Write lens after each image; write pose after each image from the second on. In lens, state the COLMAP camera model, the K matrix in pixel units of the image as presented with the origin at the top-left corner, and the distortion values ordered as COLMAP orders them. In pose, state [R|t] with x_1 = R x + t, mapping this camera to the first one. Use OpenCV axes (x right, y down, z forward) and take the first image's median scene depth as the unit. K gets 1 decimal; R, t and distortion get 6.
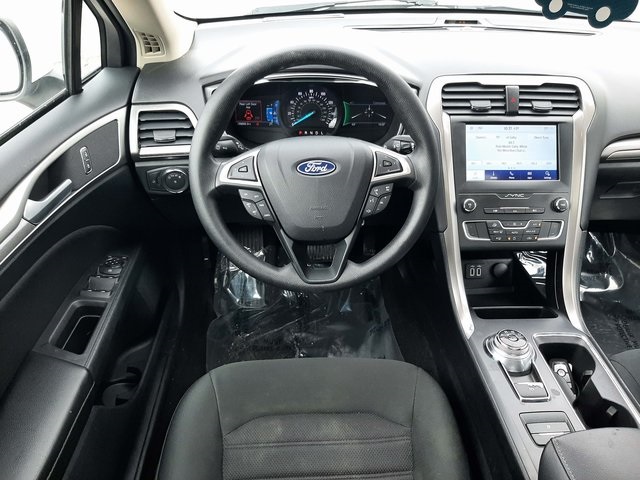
lens RADIAL K [[491.5, 0, 326.1], [0, 491.5, 237.7], [0, 0, 1]] dist [0.009978, -0.049569]
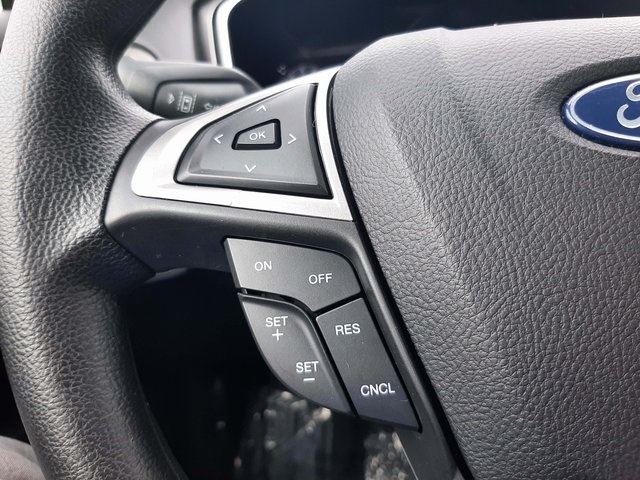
lens RADIAL K [[491.5, 0, 325.2], [0, 491.5, 233.6], [0, 0, 1]] dist [0.009978, -0.049569]
pose [[0.991711, -0.000228, -0.128488, -0.115847], [-0.029299, 0.973252, -0.227865, -0.058662], [0.125103, 0.229741, 0.965178, 0.814829]]
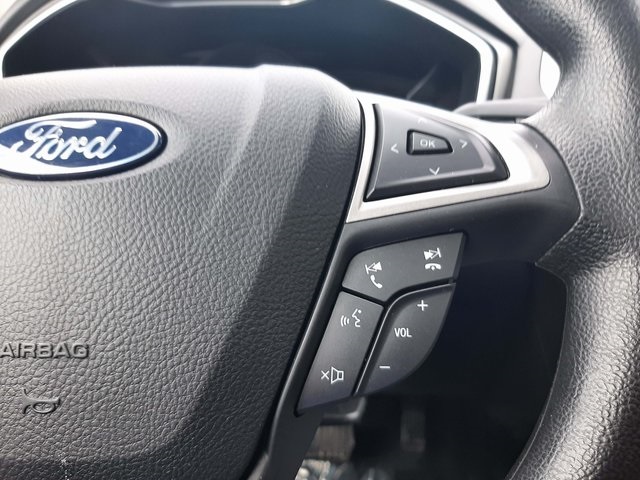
lens RADIAL K [[491.5, 0, 319.1], [0, 491.5, 242.5], [0, 0, 1]] dist [0.009978, -0.049569]
pose [[0.991524, 0.003688, -0.129872, 0.106228], [-0.039058, 0.961820, -0.270883, -0.052327], [0.123914, 0.273660, 0.953811, 0.811663]]
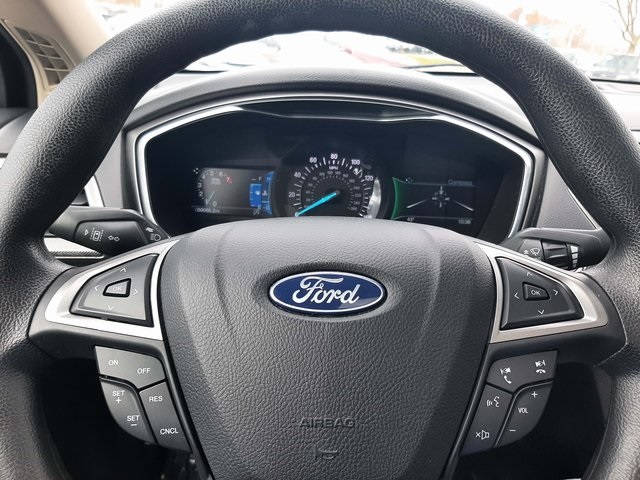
lens RADIAL K [[491.5, 0, 322.1], [0, 491.5, 237.3], [0, 0, 1]] dist [0.009978, -0.049569]
pose [[0.996609, 0.038315, -0.072813, -0.000404], [-0.056322, 0.962805, -0.264260, -0.088758], [0.059980, 0.267465, 0.961699, 0.654352]]
